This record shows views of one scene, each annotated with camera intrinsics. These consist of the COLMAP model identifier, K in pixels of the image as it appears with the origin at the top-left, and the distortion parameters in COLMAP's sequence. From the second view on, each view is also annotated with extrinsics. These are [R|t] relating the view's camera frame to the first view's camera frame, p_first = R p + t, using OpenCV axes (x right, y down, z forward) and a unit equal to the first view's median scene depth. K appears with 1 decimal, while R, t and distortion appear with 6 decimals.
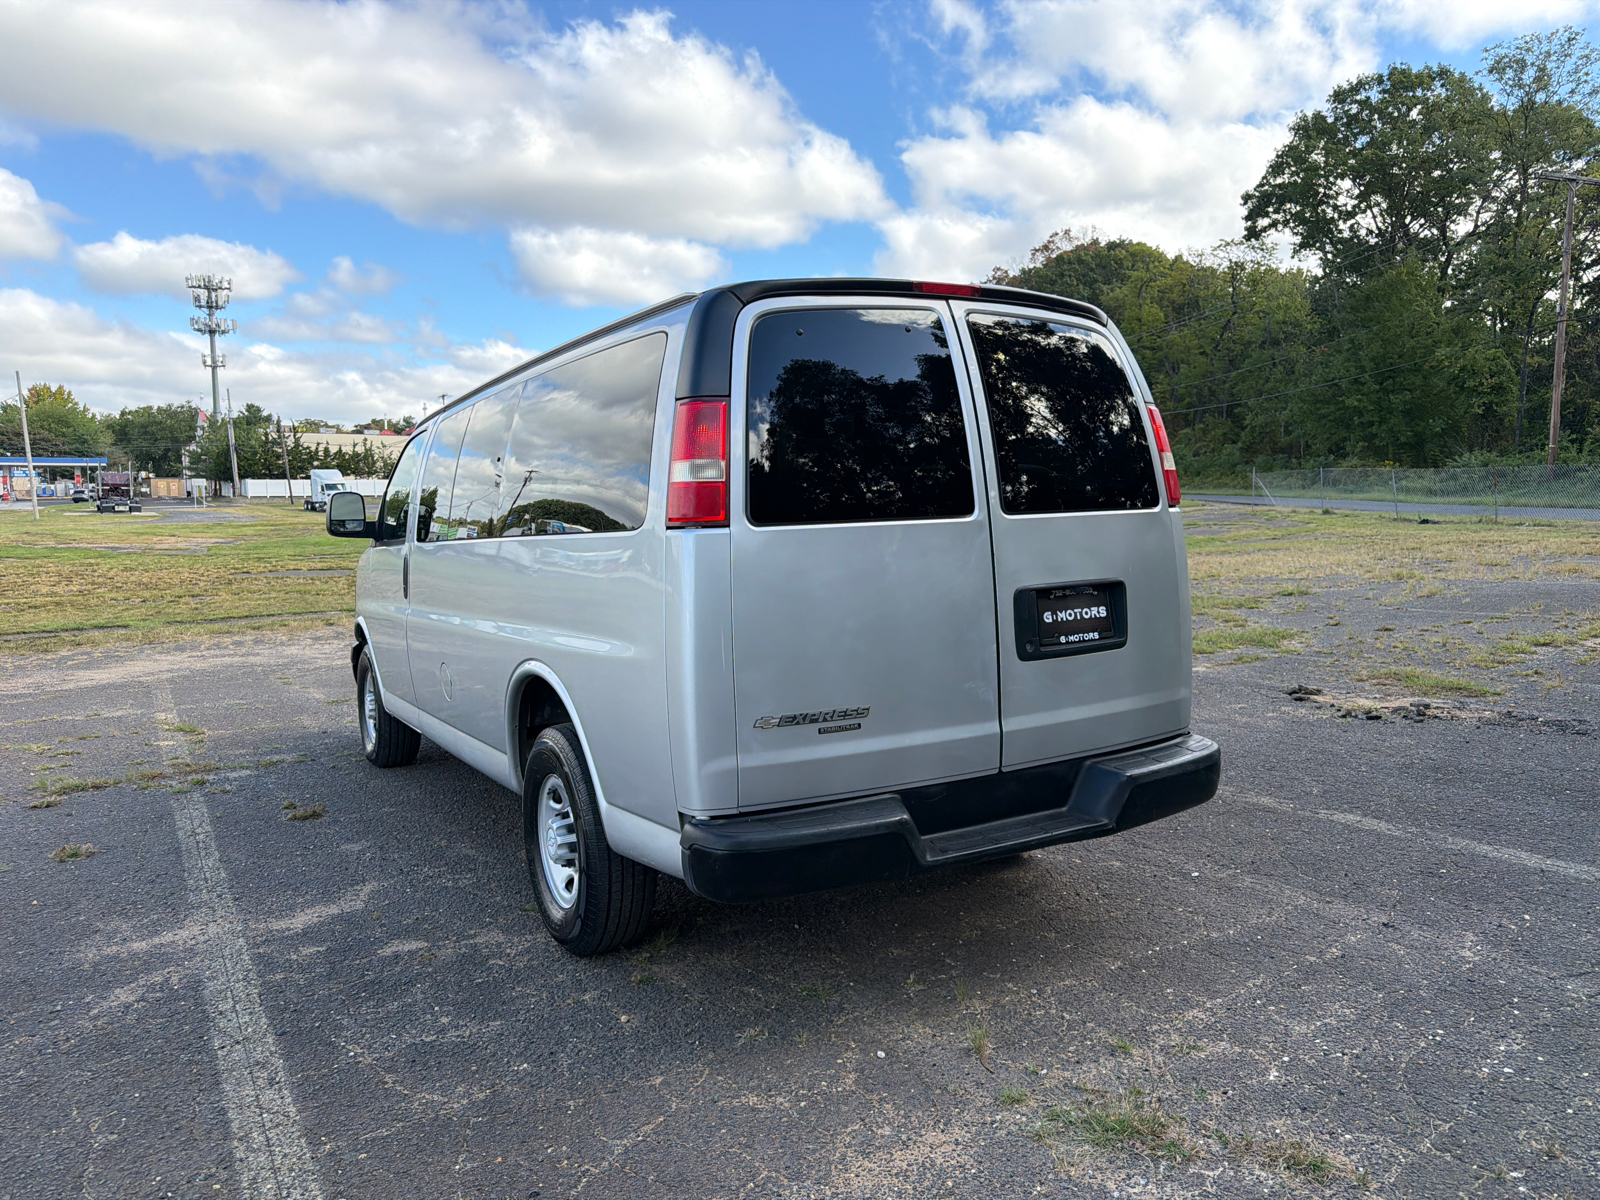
lens RADIAL K [[1149.8, 0, 800.0], [0, 1149.8, 600.0], [0, 0, 1]] dist [0.007449, -0.018045]
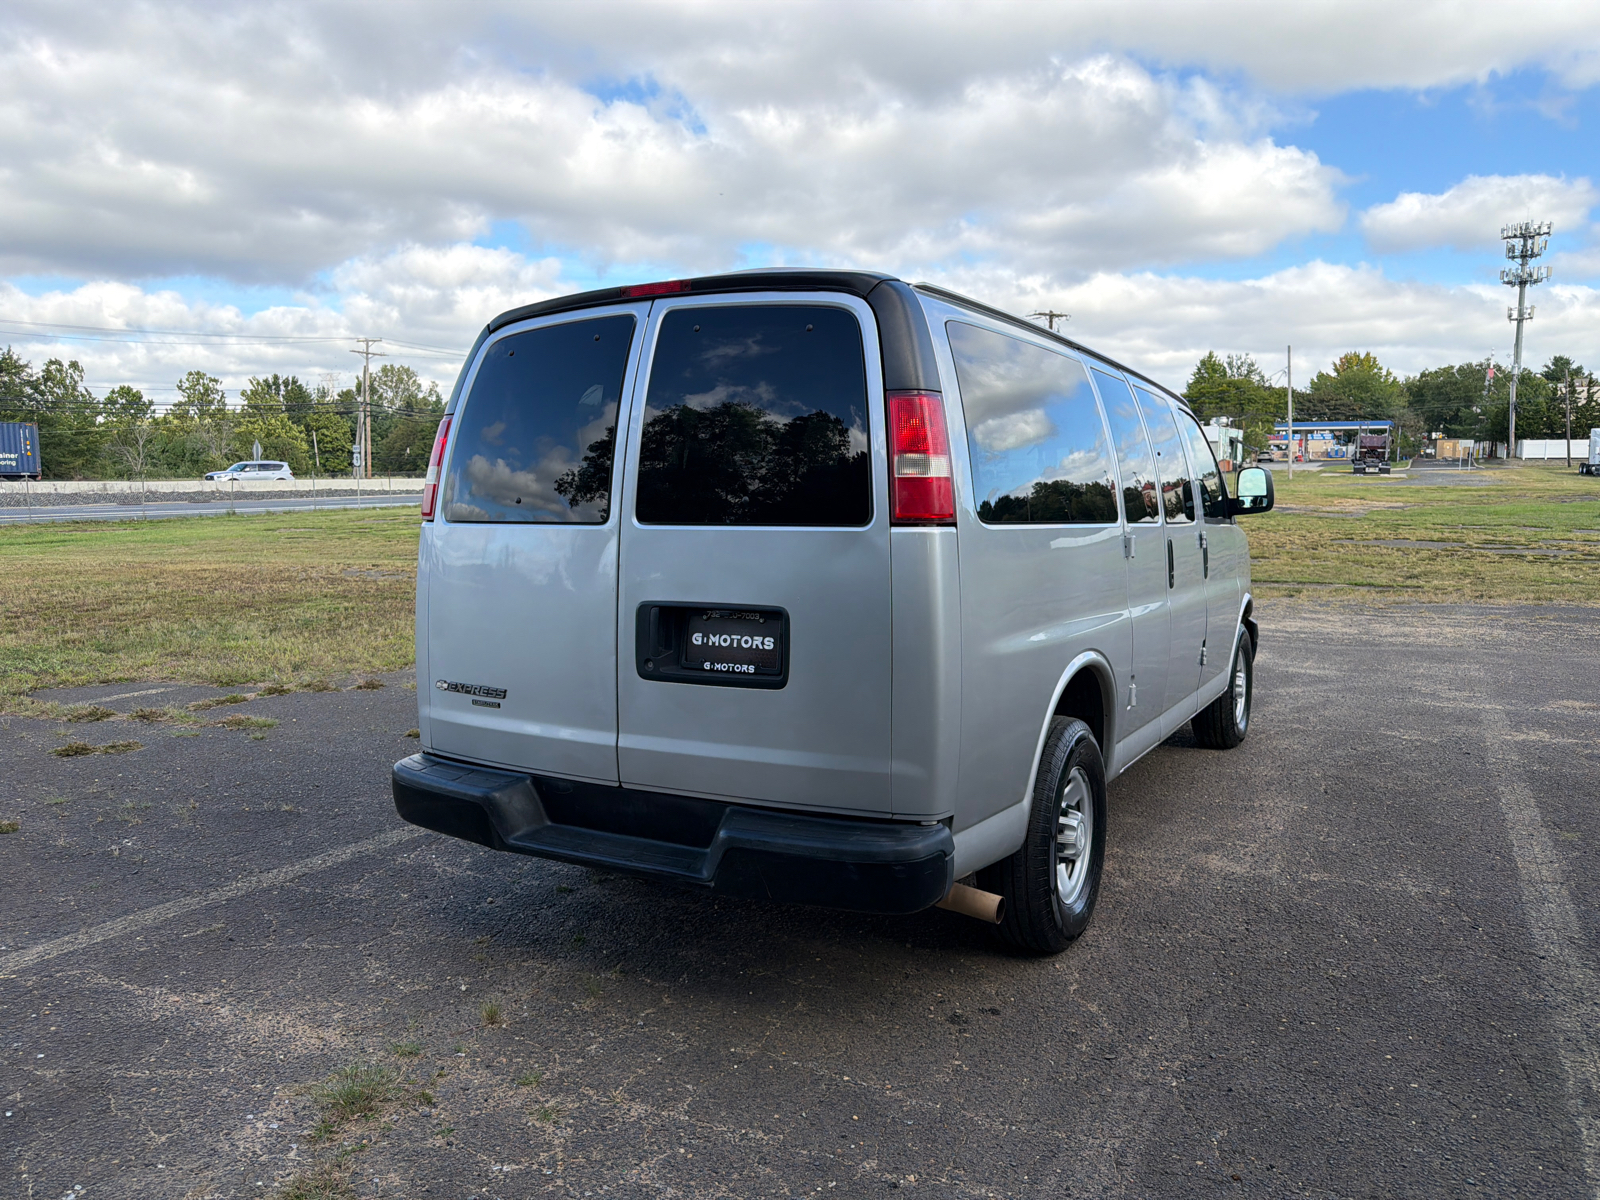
lens RADIAL K [[1149.8, 0, 800.0], [0, 1149.8, 600.0], [0, 0, 1]] dist [0.007449, -0.018045]
pose [[0.497117, 0.106768, -0.861089, 1.073547], [-0.076775, 0.993921, 0.078915, -0.096936], [0.864280, 0.026880, 0.502292, 0.635150]]
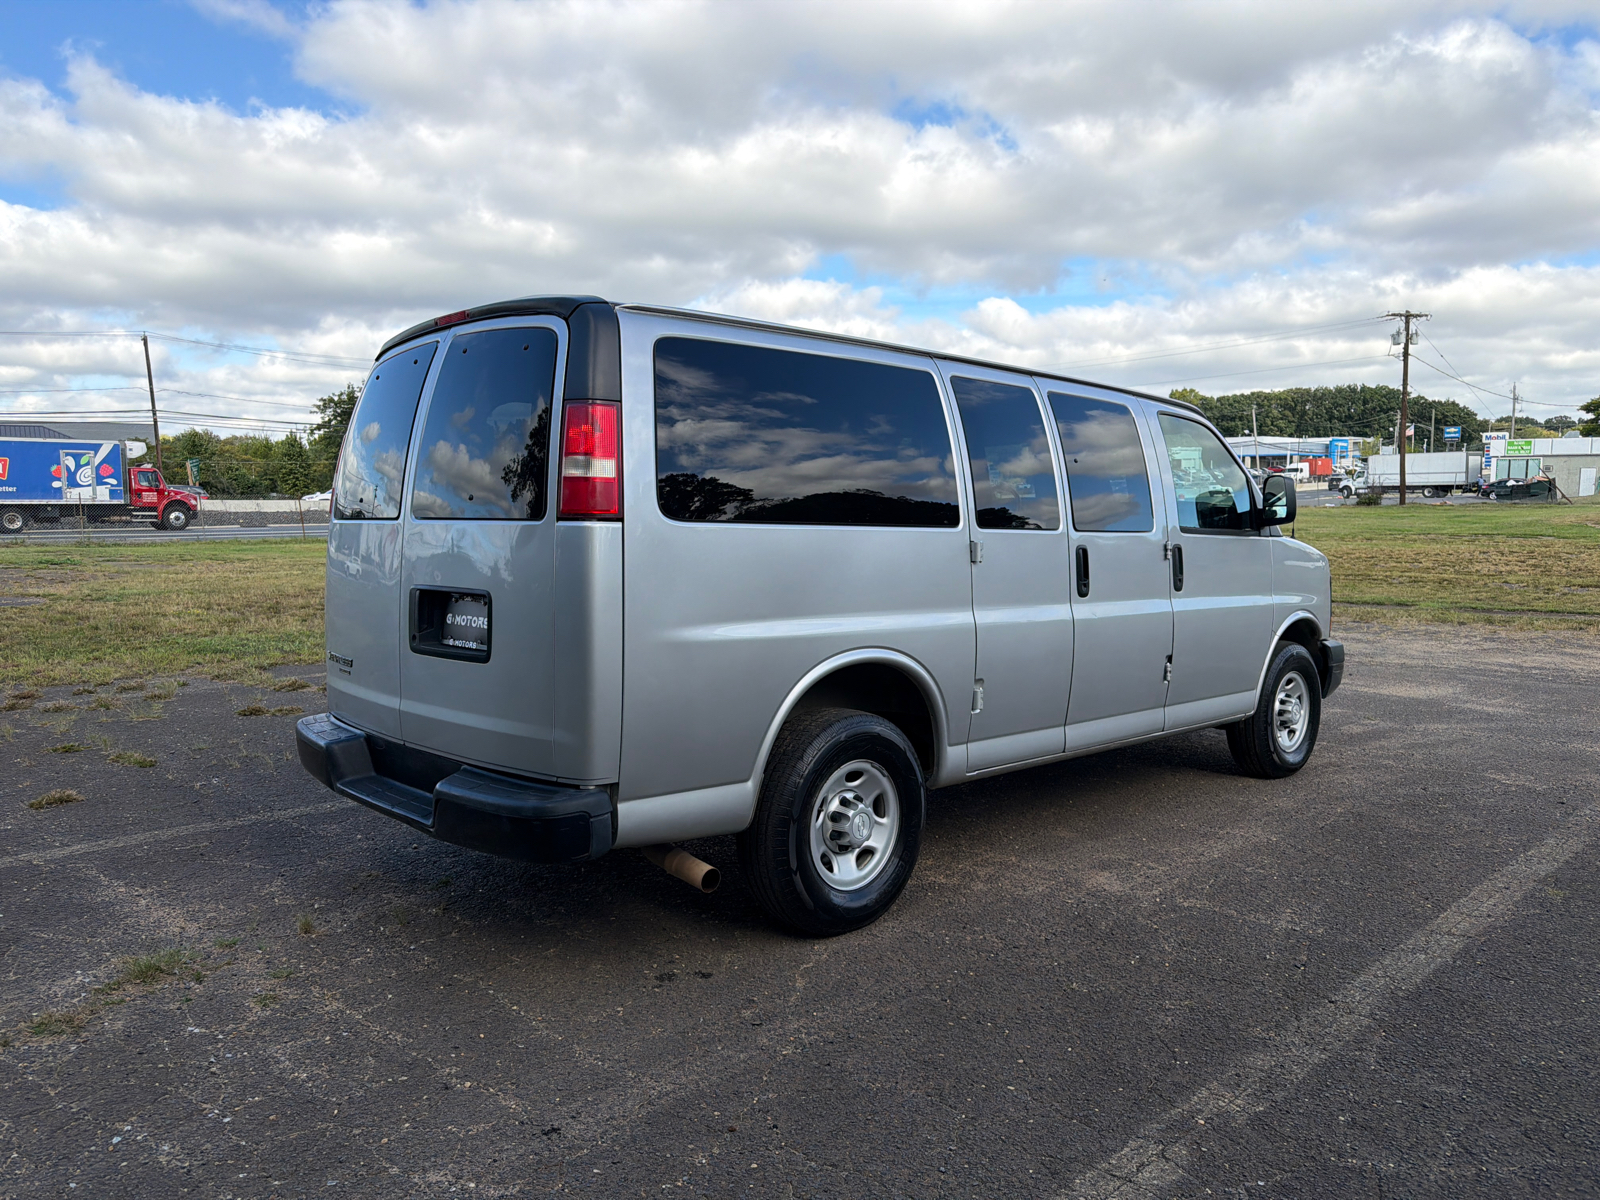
lens RADIAL K [[1149.8, 0, 800.0], [0, 1149.8, 600.0], [0, 0, 1]] dist [0.007449, -0.018045]
pose [[0.221550, 0.102440, -0.969753, 1.358818], [-0.081040, 0.992961, 0.086377, -0.123704], [0.971776, 0.059452, 0.228292, 1.109893]]
